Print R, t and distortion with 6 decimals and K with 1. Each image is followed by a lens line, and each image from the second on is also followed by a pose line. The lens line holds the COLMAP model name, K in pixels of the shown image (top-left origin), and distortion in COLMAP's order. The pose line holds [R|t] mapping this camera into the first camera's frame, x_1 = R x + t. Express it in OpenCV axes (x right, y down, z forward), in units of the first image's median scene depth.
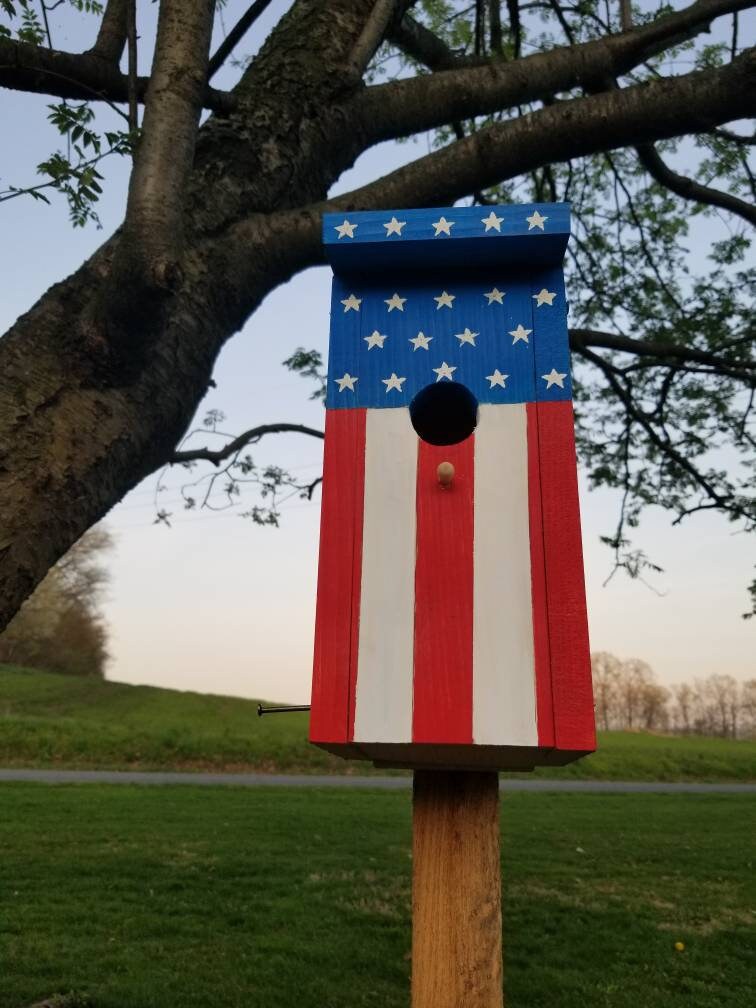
lens RADIAL K [[792.3, 0, 372.6], [0, 792.3, 512.7], [0, 0, 1]] dist [0.052222, -0.110696]
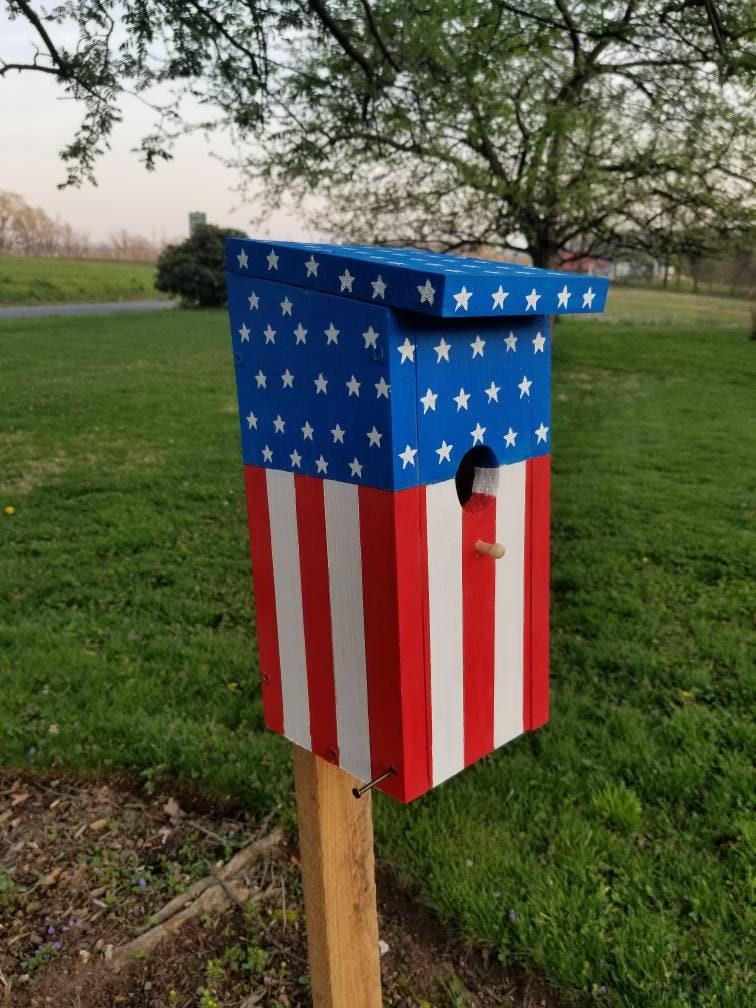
lens RADIAL K [[797.2, 0, 377.9], [0, 797.2, 519.5], [0, 0, 1]] dist [0.003433, -0.003598]
pose [[0.642270, -0.239646, 0.728051, -0.088185], [-0.210632, 0.858112, 0.468271, -0.062732], [-0.736969, -0.454107, 0.500663, 0.065366]]
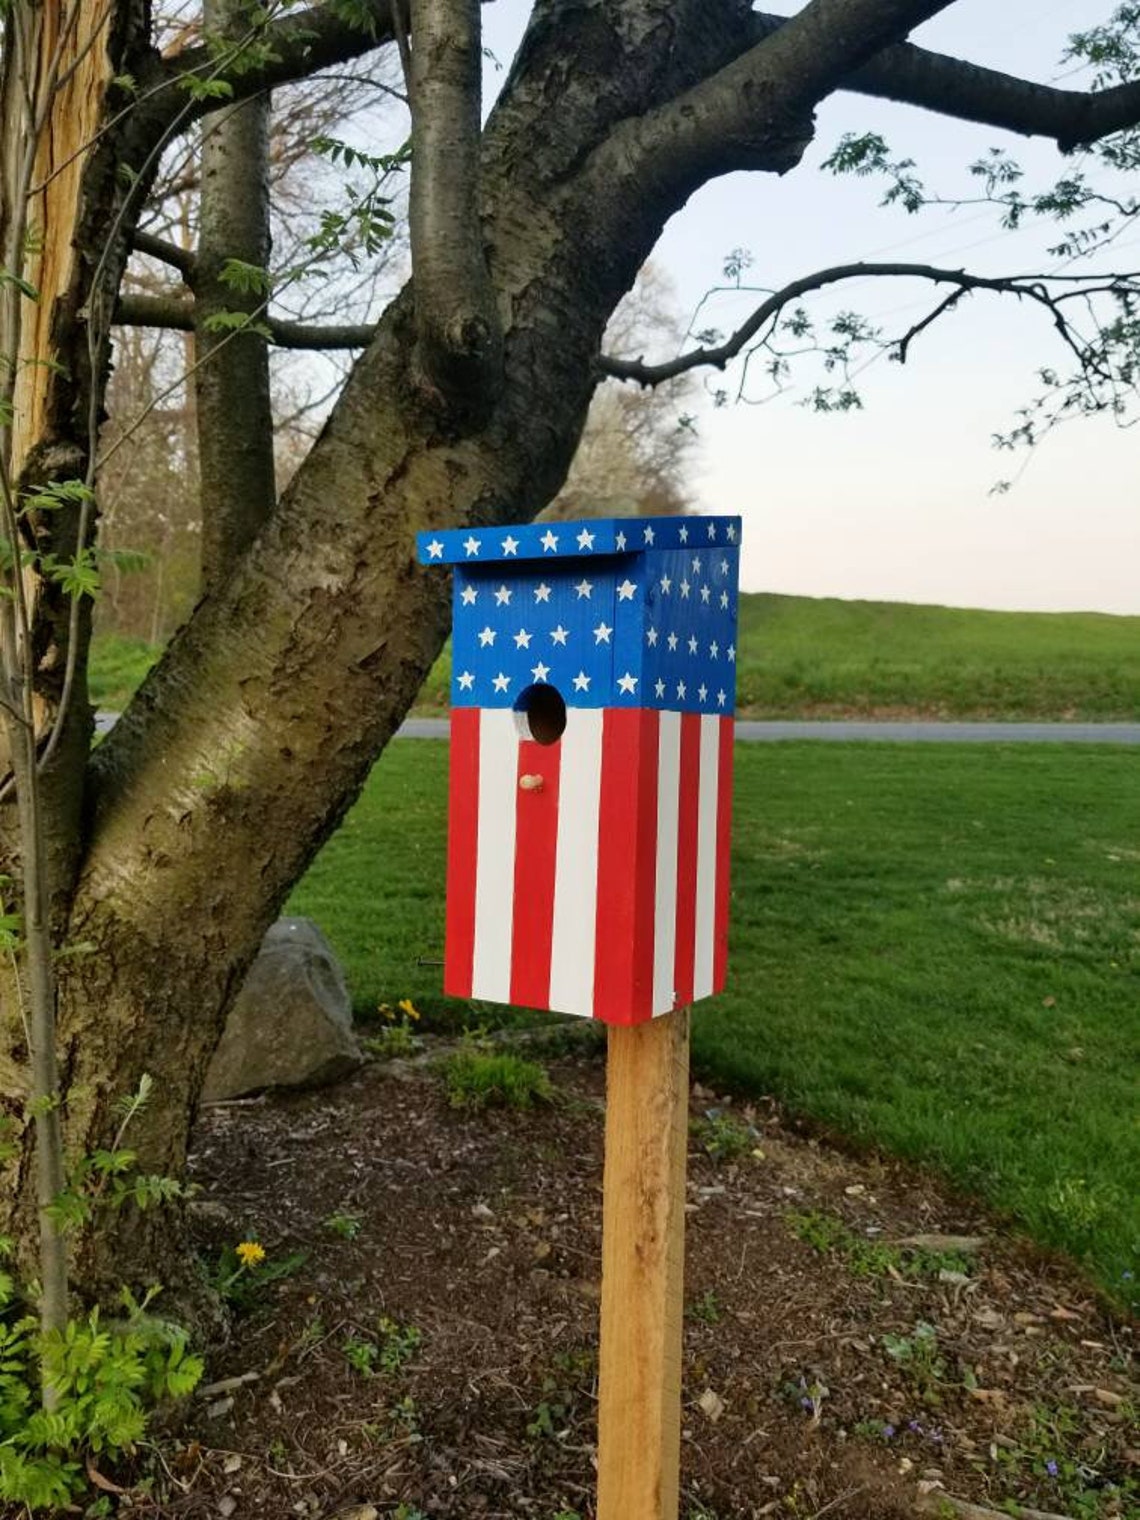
lens RADIAL K [[1179.7, 0, 570.0], [0, 1179.7, 760.0], [0, 0, 1]] dist [0.073787, -0.143460]
pose [[0.906297, -0.001116, -0.422641, 0.095406], [0.148368, 0.937193, 0.315683, -0.067276], [0.395744, -0.348809, 0.849541, -0.044849]]
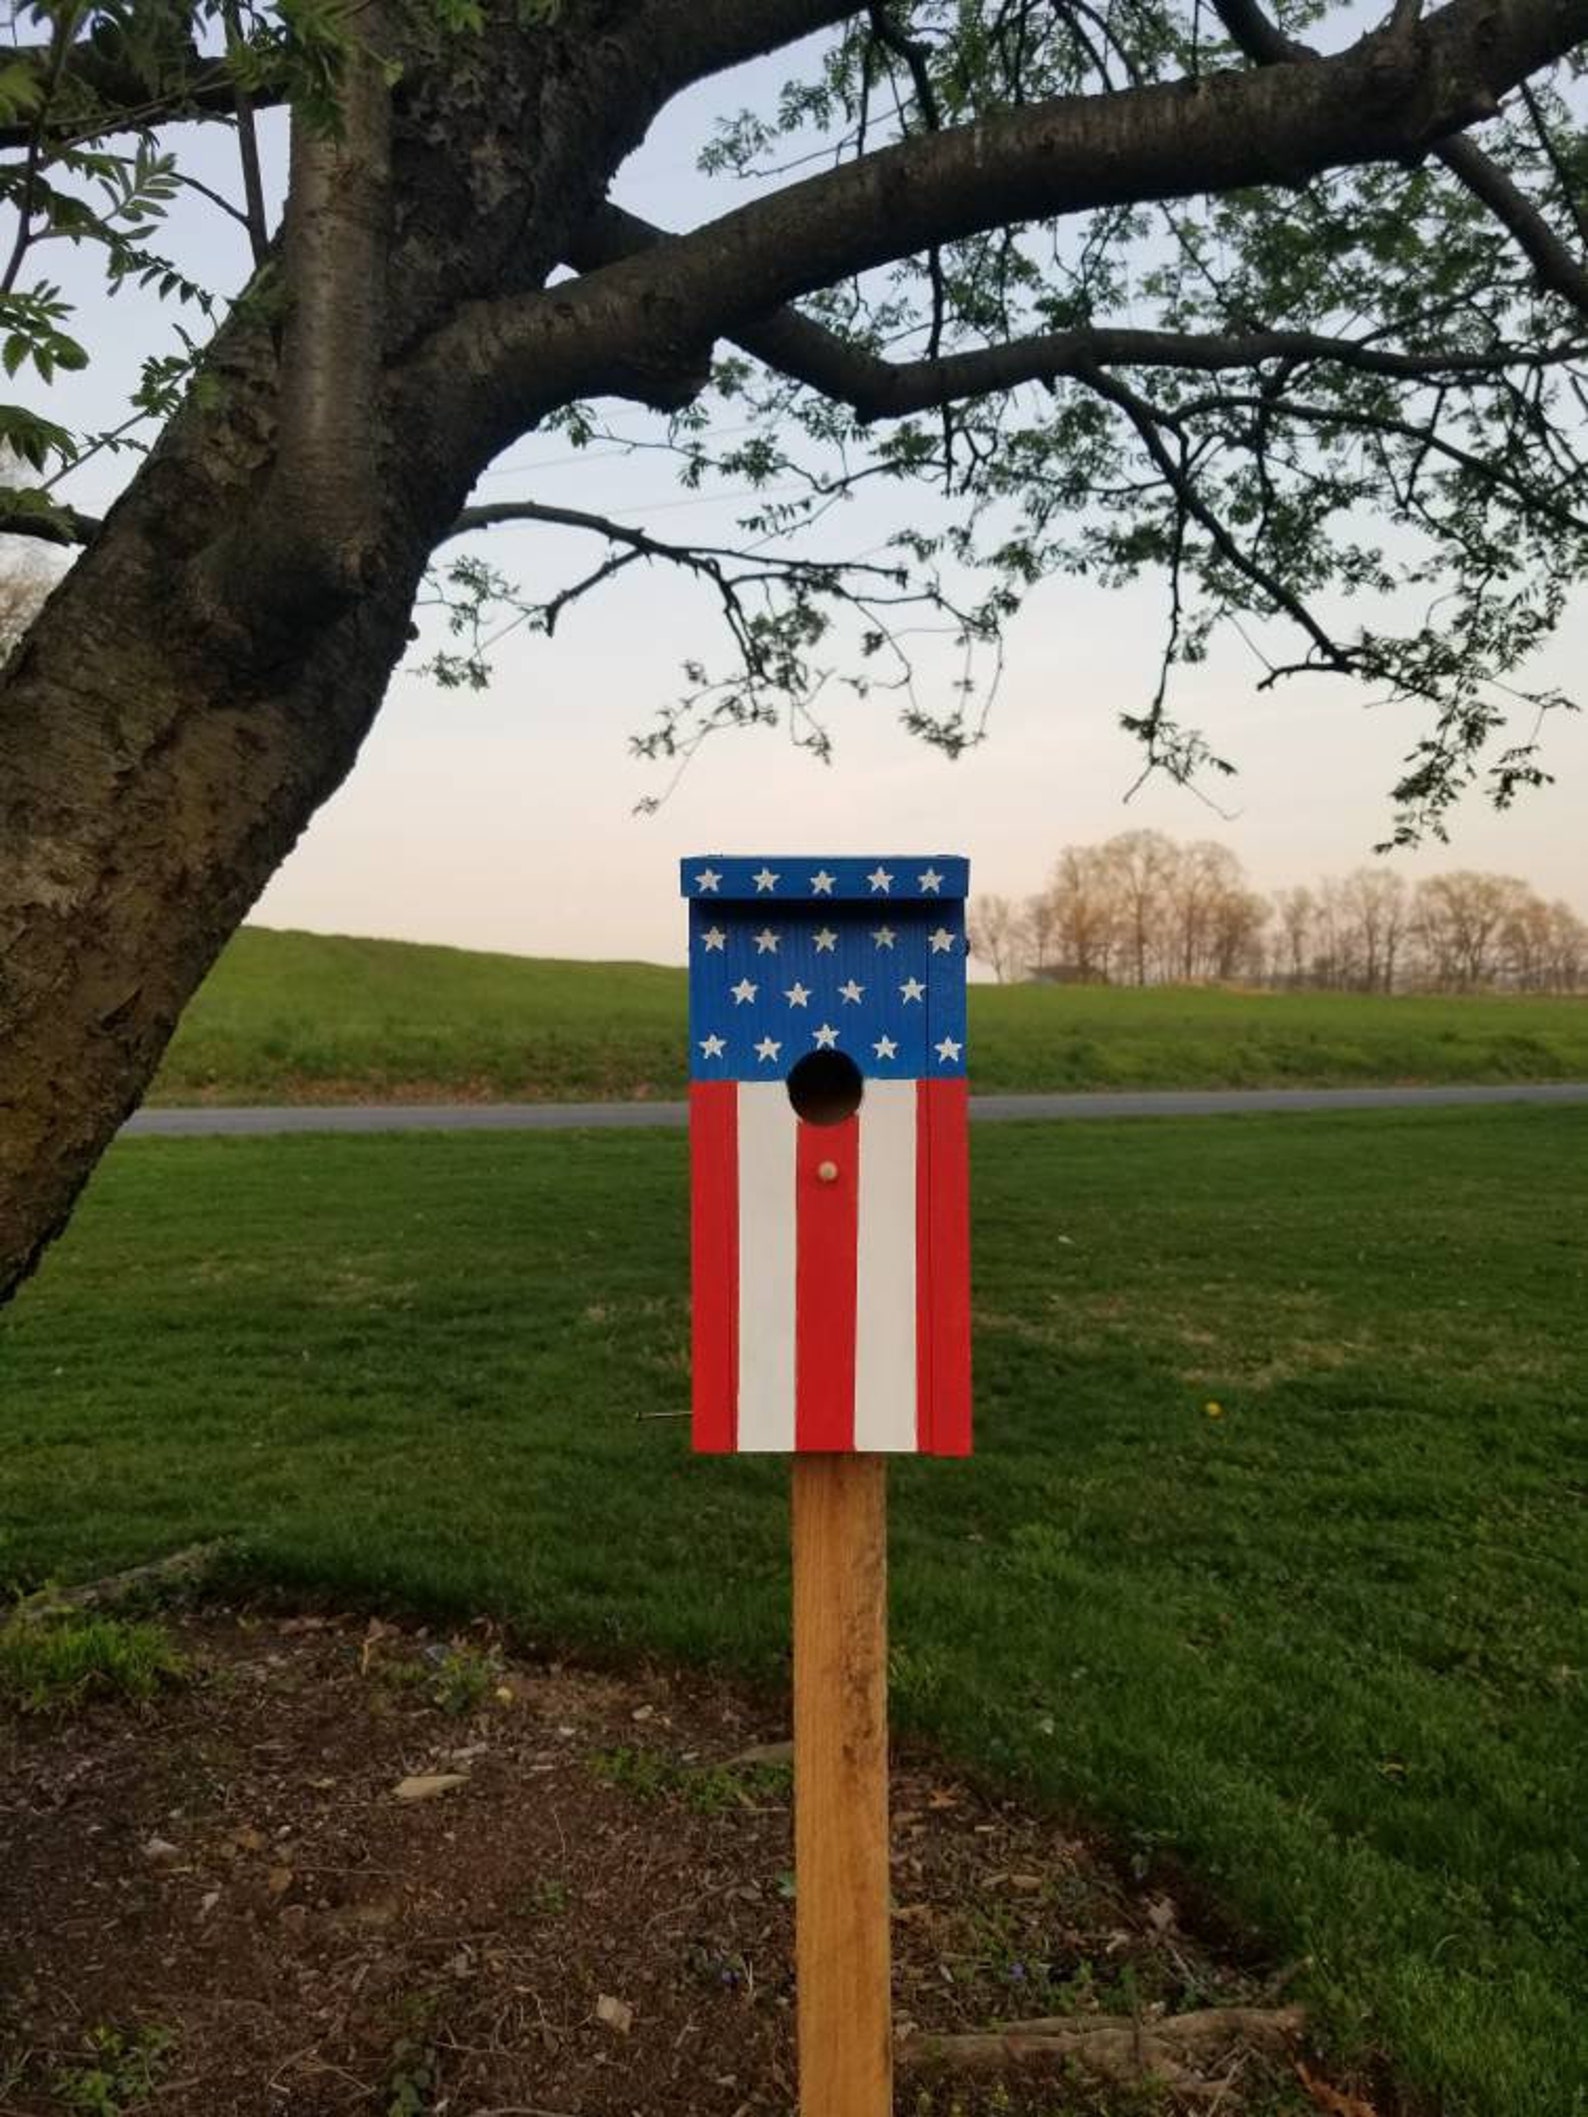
lens RADIAL K [[1640.7, 0, 796.6], [0, 1640.7, 1095.8], [0, 0, 1]] dist [0.092957, -0.197764]
pose [[0.997091, -0.032564, 0.068908, -0.008069], [0.008803, 0.947281, 0.320284, -0.082936], [-0.075705, -0.318746, 0.944812, -0.086399]]
